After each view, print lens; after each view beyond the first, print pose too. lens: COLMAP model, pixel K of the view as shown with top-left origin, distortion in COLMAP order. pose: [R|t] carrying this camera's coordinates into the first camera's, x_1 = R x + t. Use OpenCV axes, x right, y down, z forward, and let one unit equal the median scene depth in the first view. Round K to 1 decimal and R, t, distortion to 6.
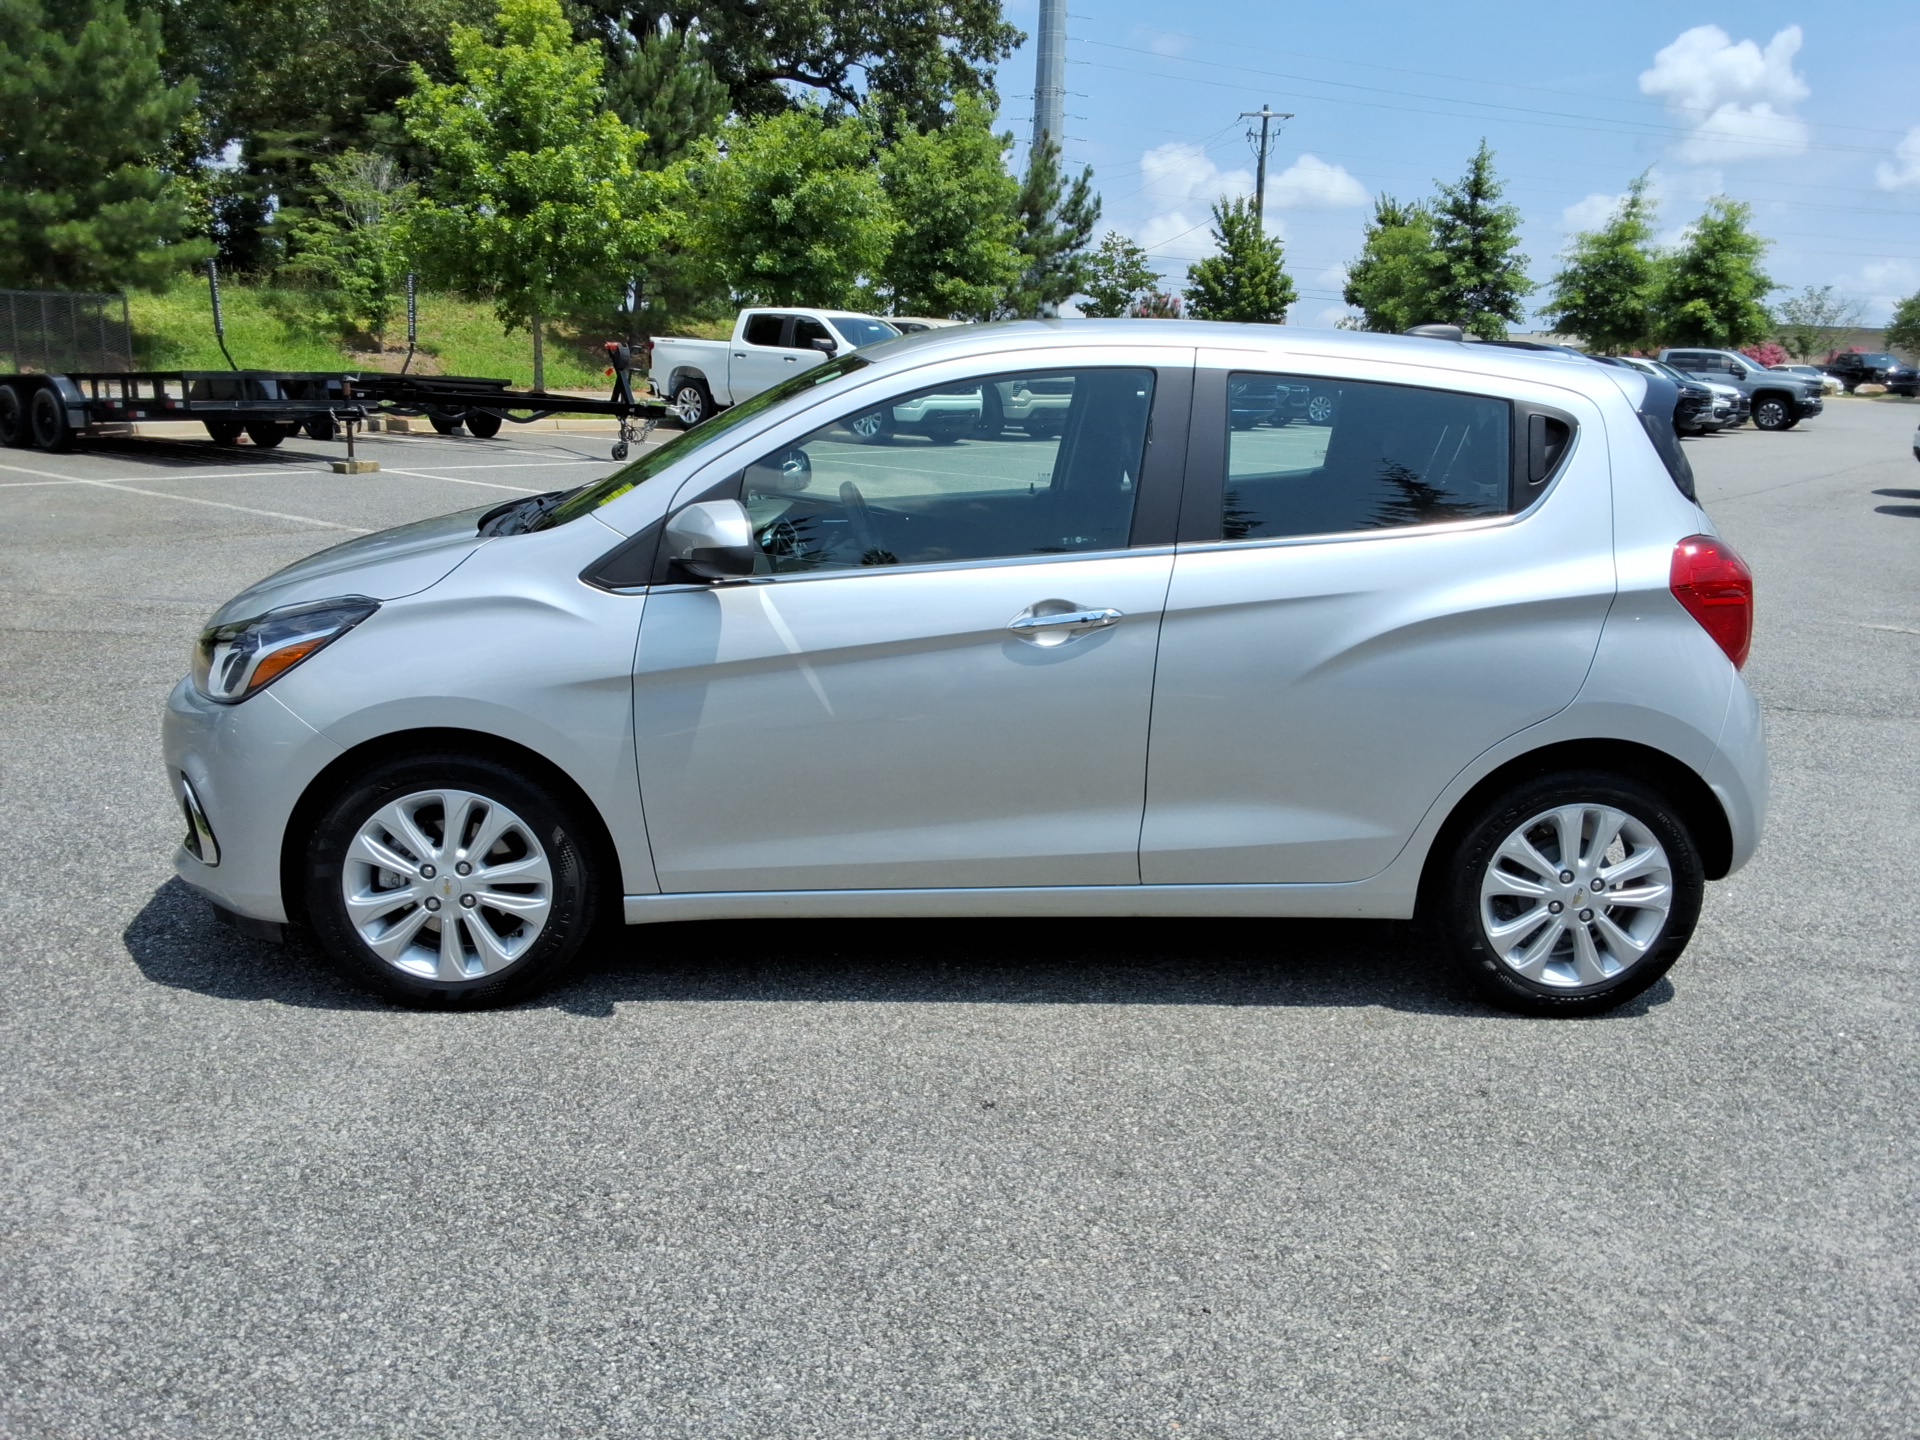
lens RADIAL K [[1546.0, 0, 968.2], [0, 1546.0, 700.3], [0, 0, 1]] dist [0.098293, -0.157658]
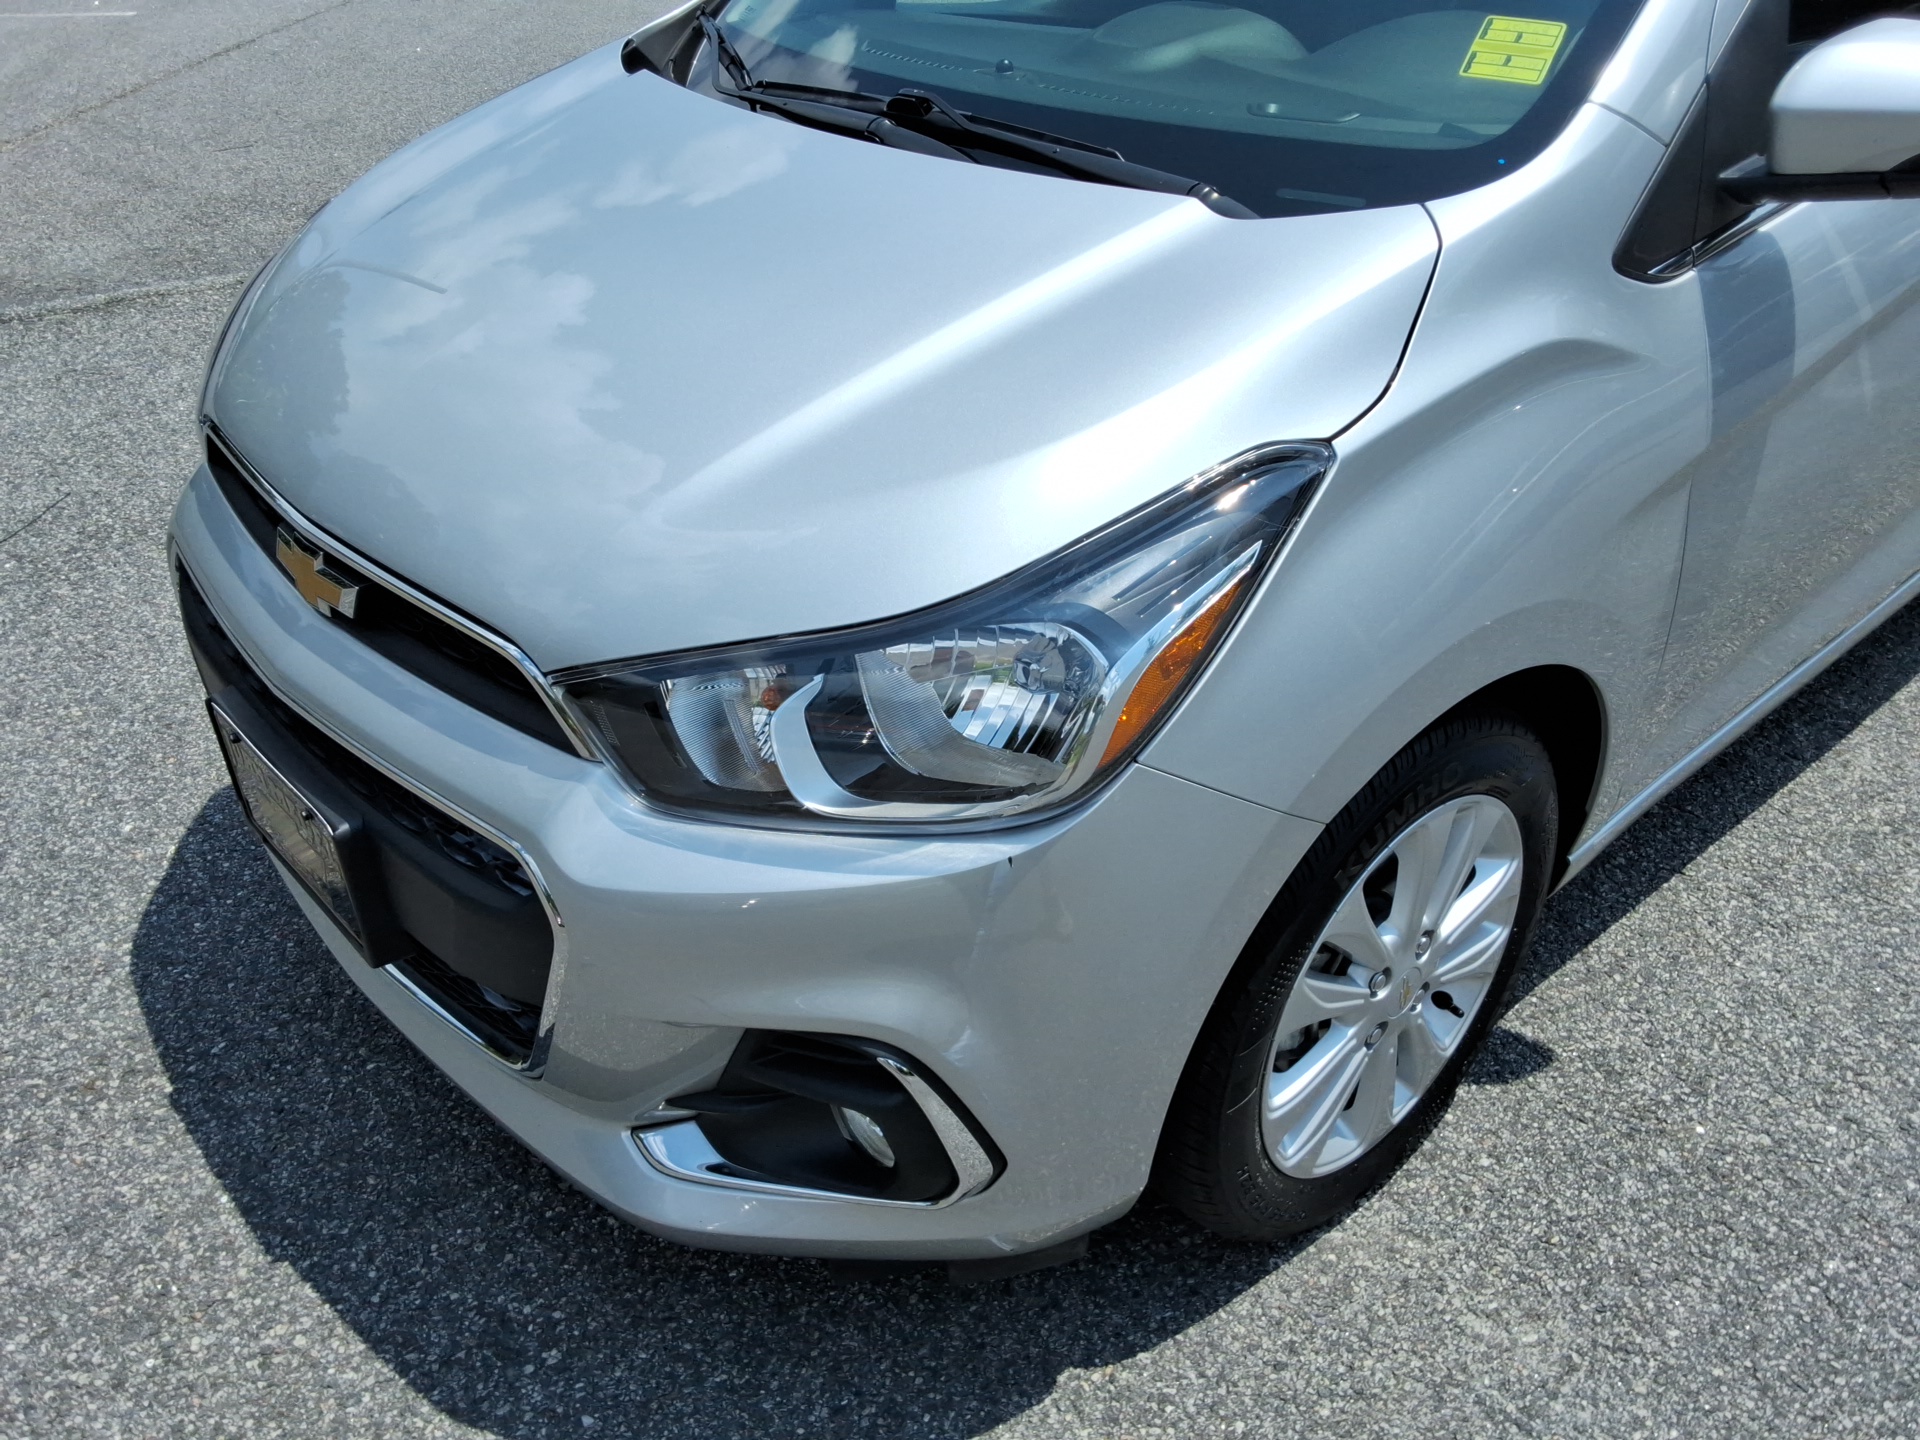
lens RADIAL K [[1546.0, 0, 960.4], [0, 1546.0, 702.3], [0, 0, 1]] dist [0.098293, -0.157658]
pose [[0.787722, -0.354053, 0.504123, -0.641518], [0.173816, 0.912831, 0.369497, -0.156664], [-0.591000, -0.203437, 0.780597, 0.724132]]
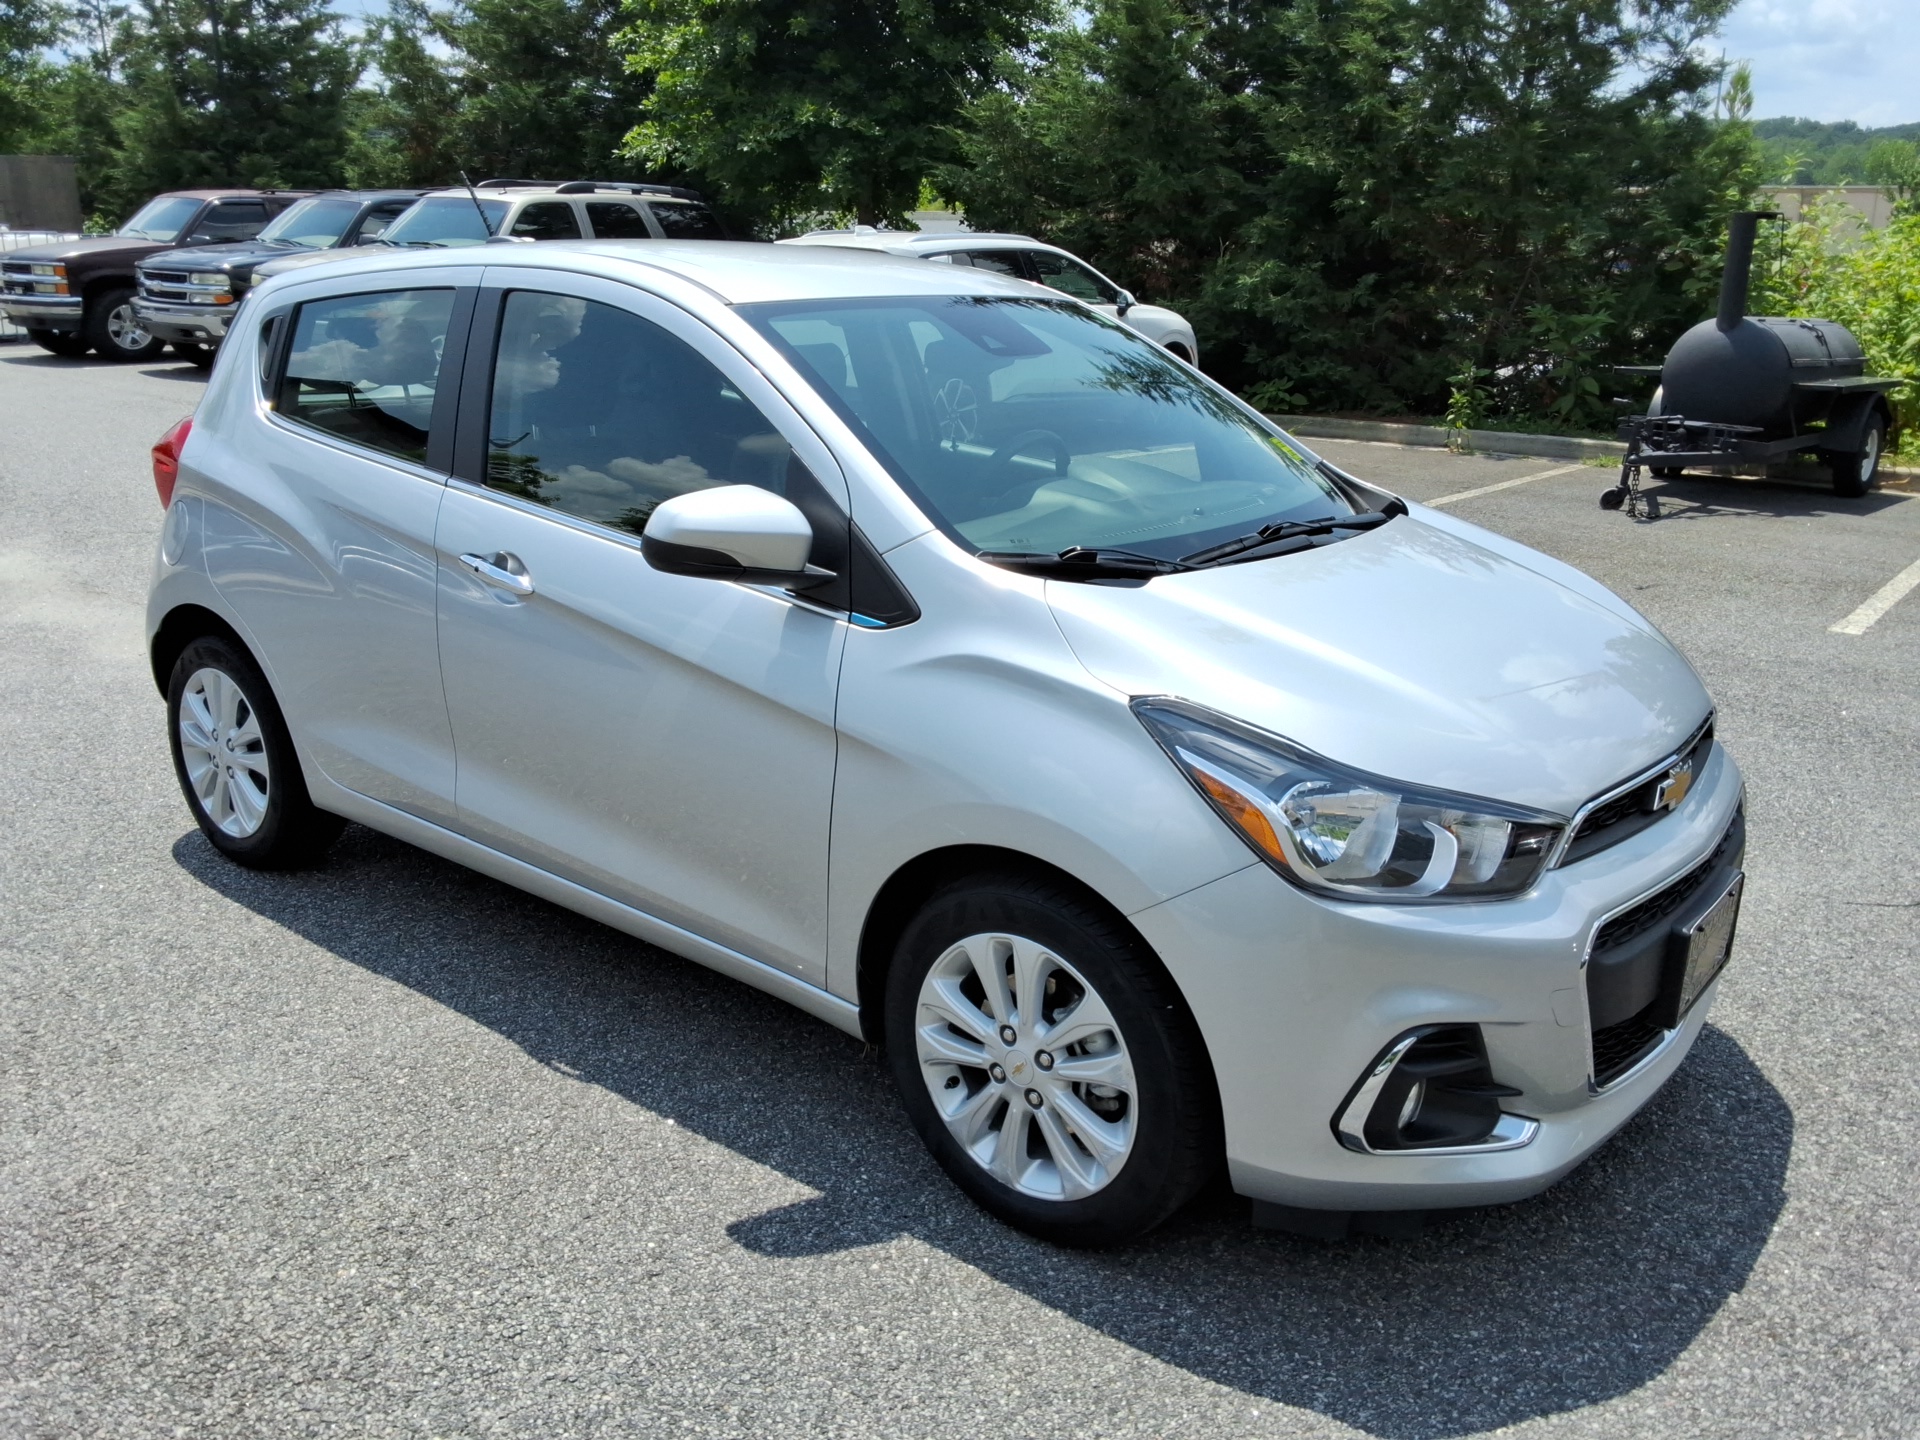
lens RADIAL K [[1546.0, 0, 956.1], [0, 1546.0, 713.0], [0, 0, 1]] dist [0.098293, -0.157658]
pose [[-0.738049, -0.228177, 0.634996, -0.761450], [0.113150, 0.885907, 0.449852, -0.465005], [-0.665193, 0.403862, -0.628024, 1.872029]]
